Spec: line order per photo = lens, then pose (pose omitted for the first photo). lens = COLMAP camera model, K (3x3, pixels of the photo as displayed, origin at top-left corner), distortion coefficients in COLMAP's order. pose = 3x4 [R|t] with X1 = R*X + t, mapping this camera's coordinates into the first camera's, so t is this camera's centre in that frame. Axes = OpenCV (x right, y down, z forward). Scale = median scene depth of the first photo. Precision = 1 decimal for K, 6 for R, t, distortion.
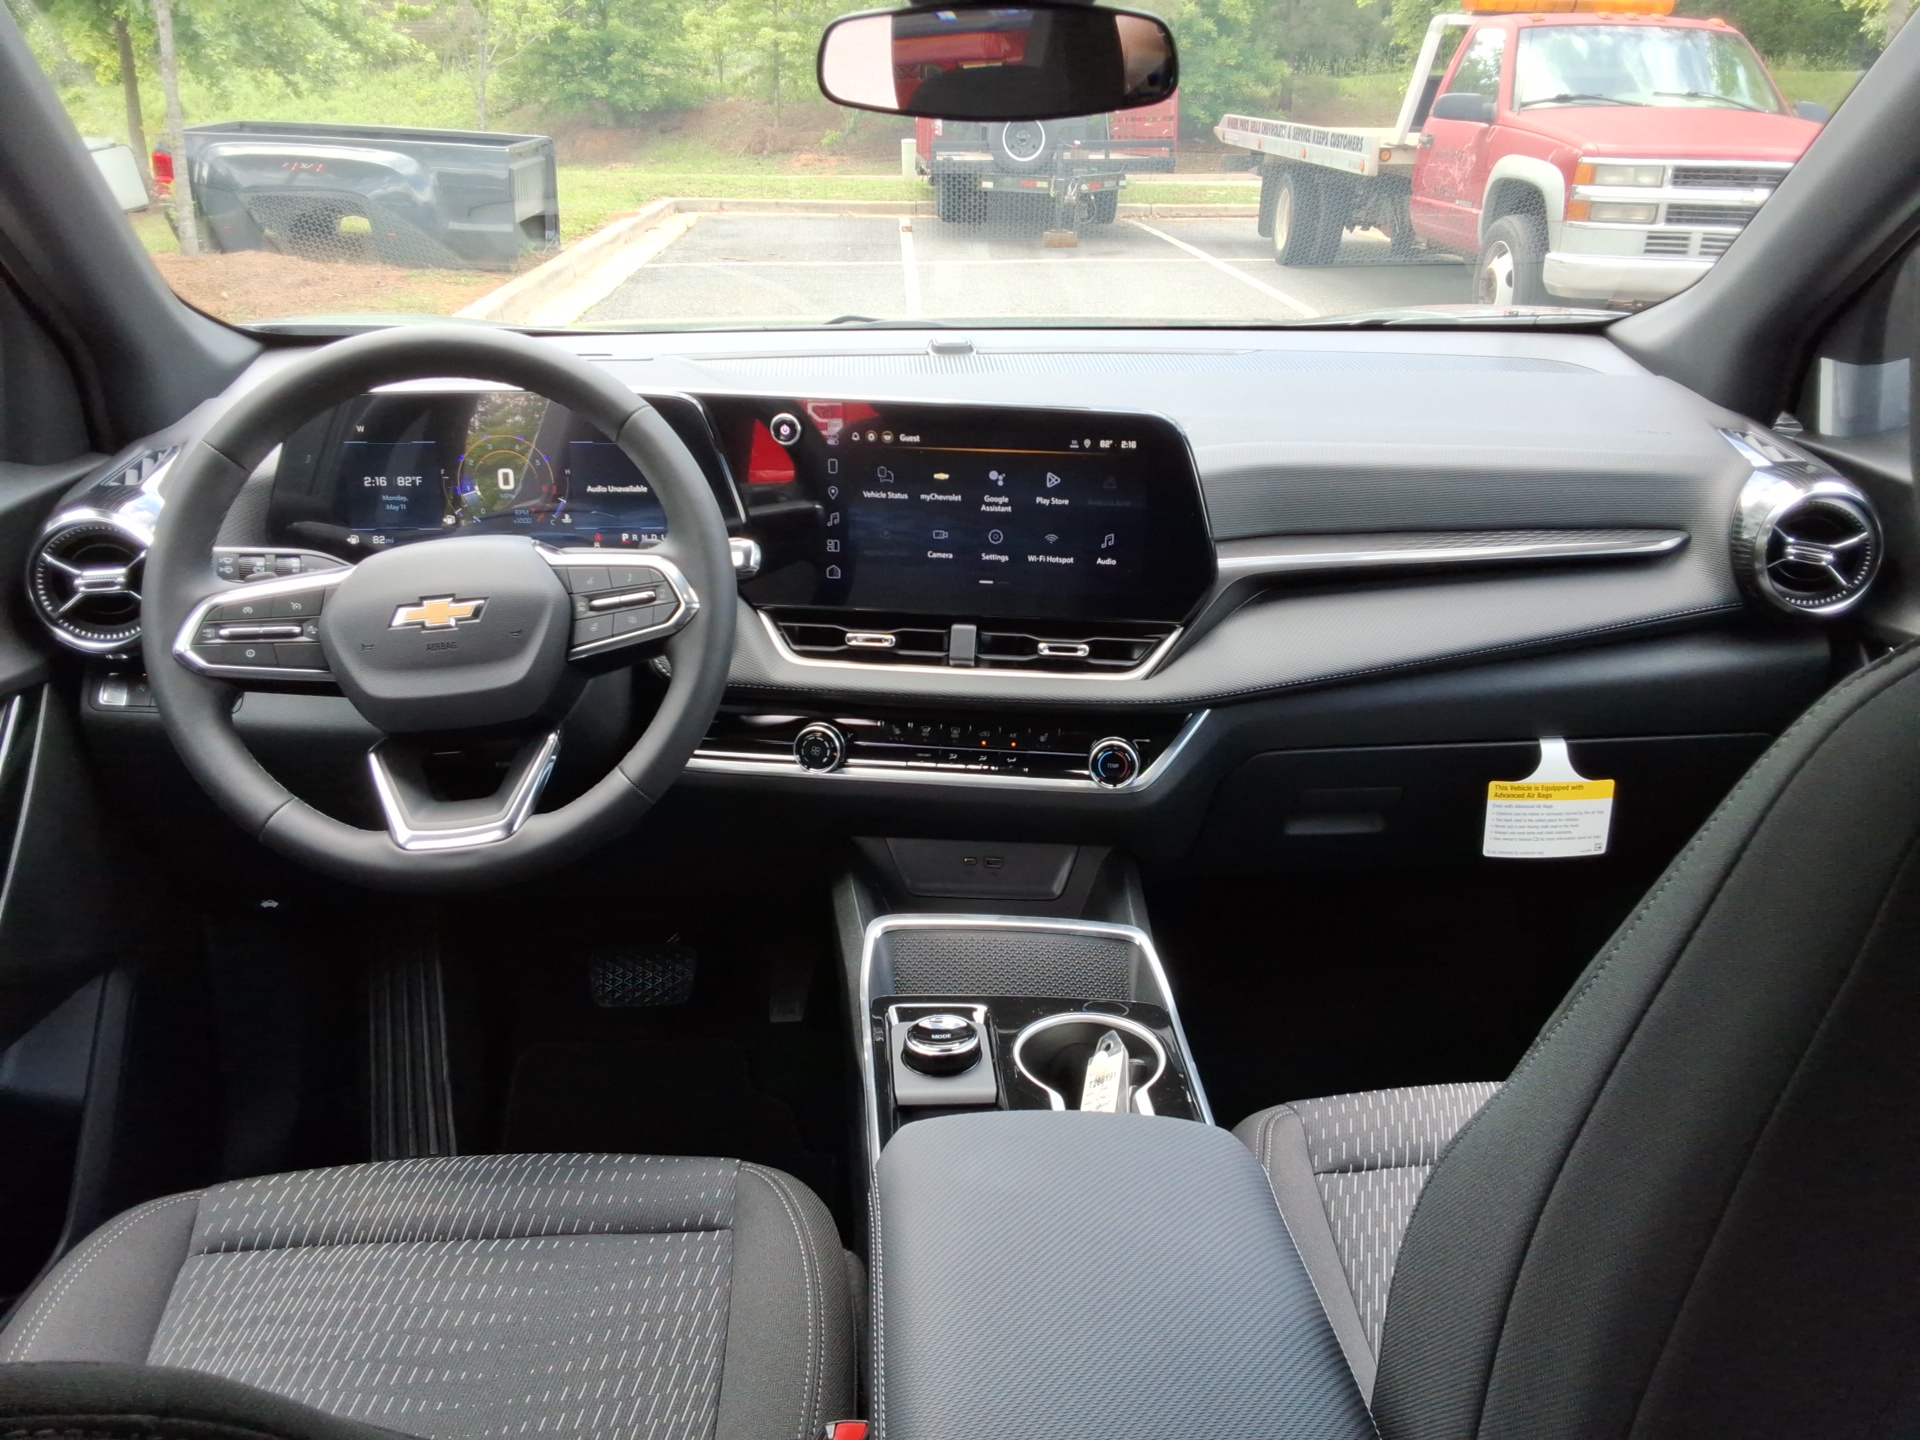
lens RADIAL K [[1546.1, 0, 954.4], [0, 1546.1, 714.3], [0, 0, 1]] dist [0.092117, -0.139415]
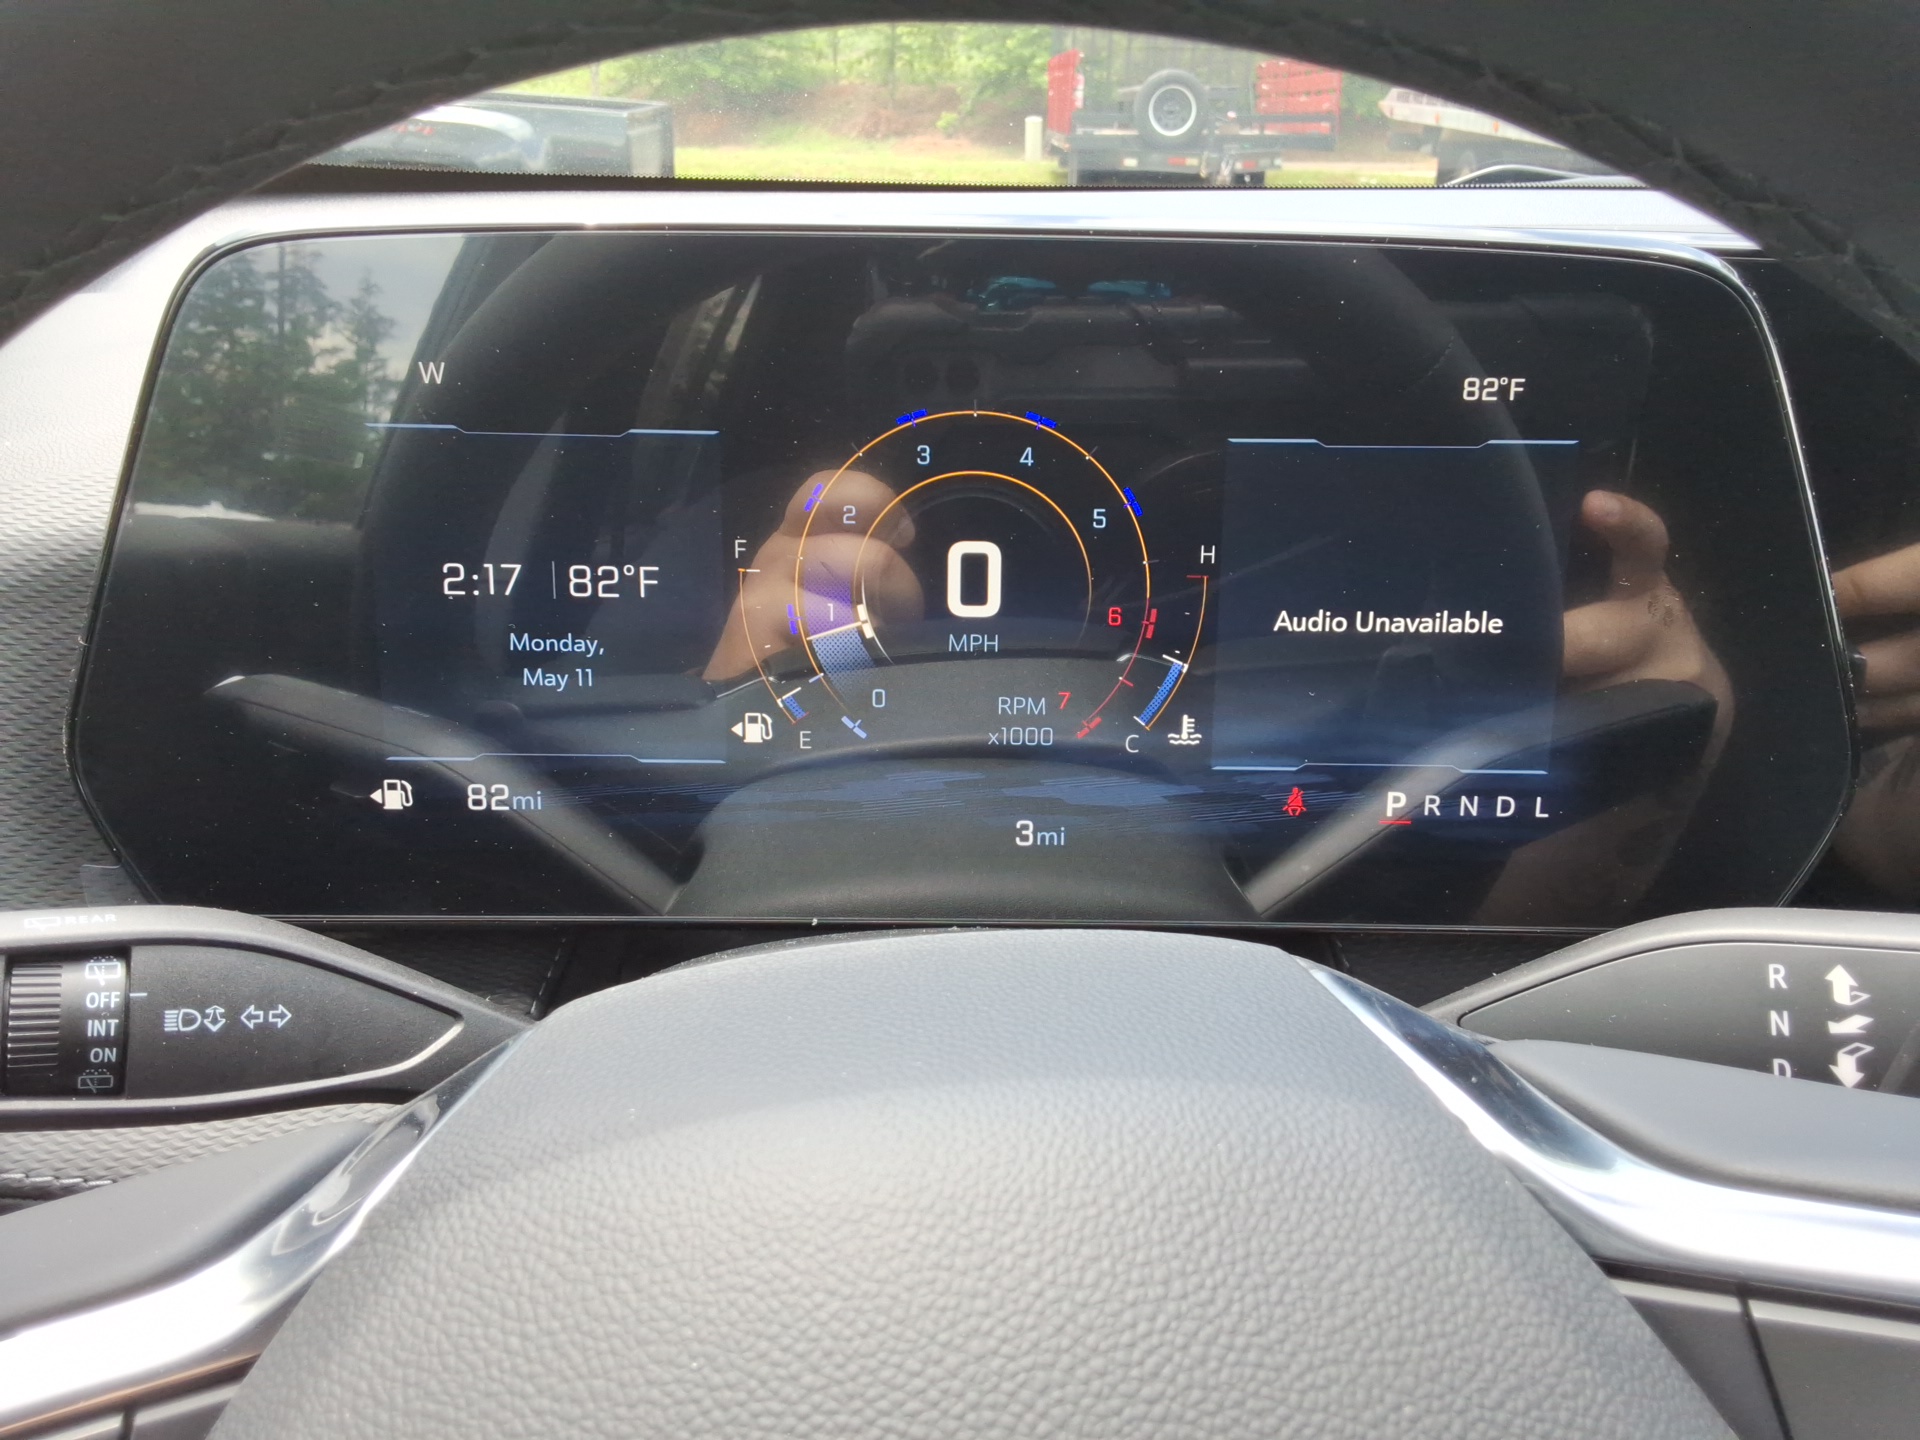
lens RADIAL K [[1546.1, 0, 972.4], [0, 1546.1, 719.7], [0, 0, 1]] dist [0.092117, -0.139415]
pose [[0.998588, 0.029366, -0.044258, -0.271532], [-0.029025, 0.999544, 0.008326, -0.127523], [0.044483, -0.007029, 0.998985, 0.729495]]
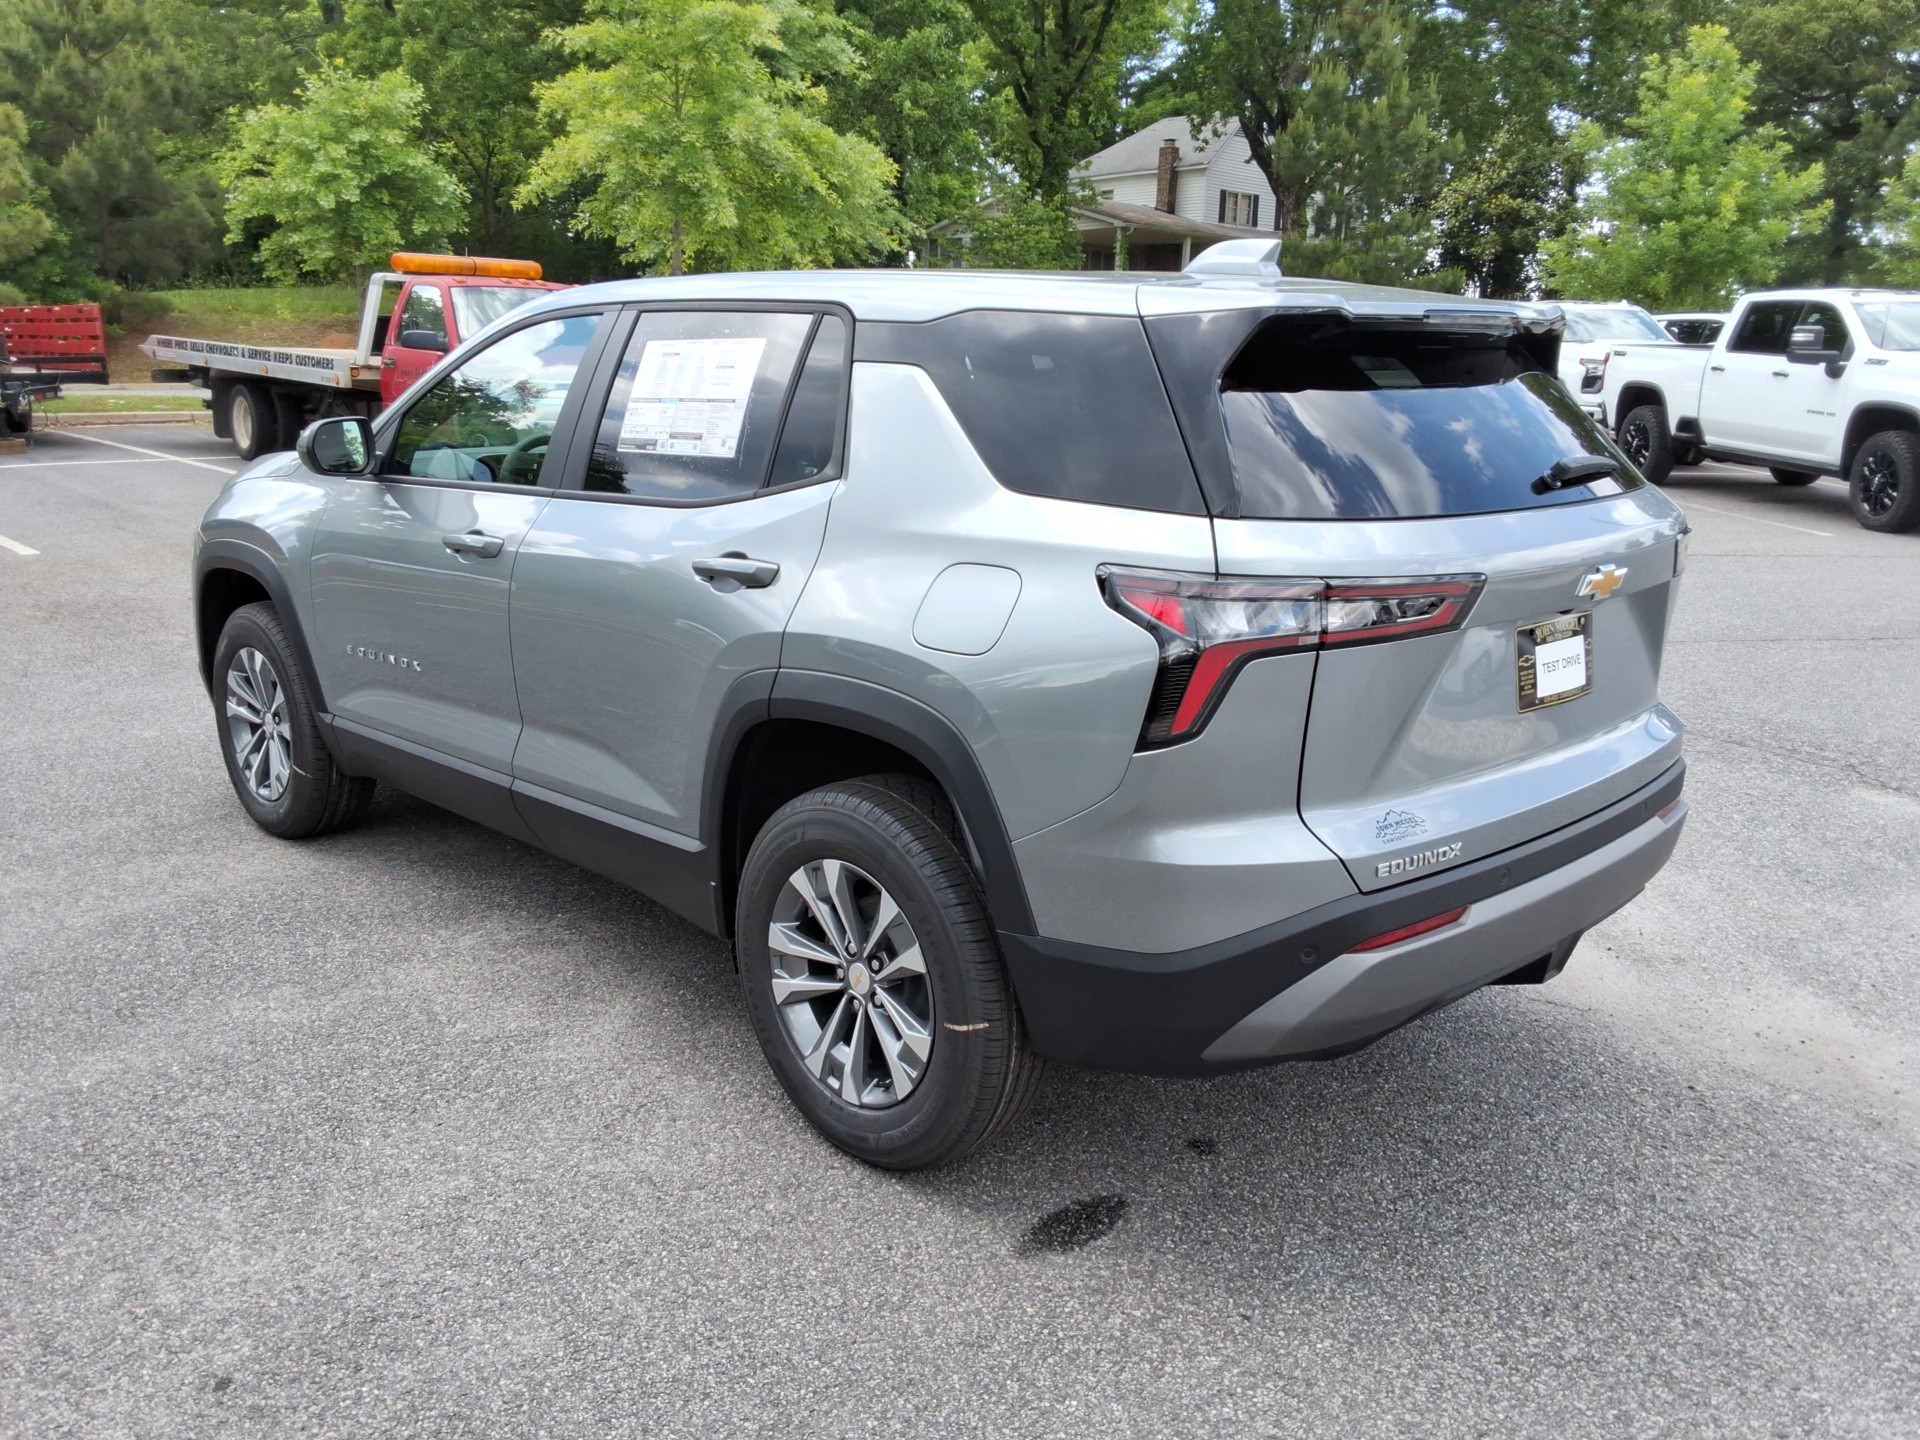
lens RADIAL K [[1546.1, 0, 967.8], [0, 1546.1, 702.3], [0, 0, 1]] dist [0.092117, -0.139415]
pose [[0.748427, -0.143852, 0.647429, -1.872049], [0.226104, 0.973055, -0.045172, 0.710103], [-0.623486, 0.180194, 0.760786, -2.182047]]
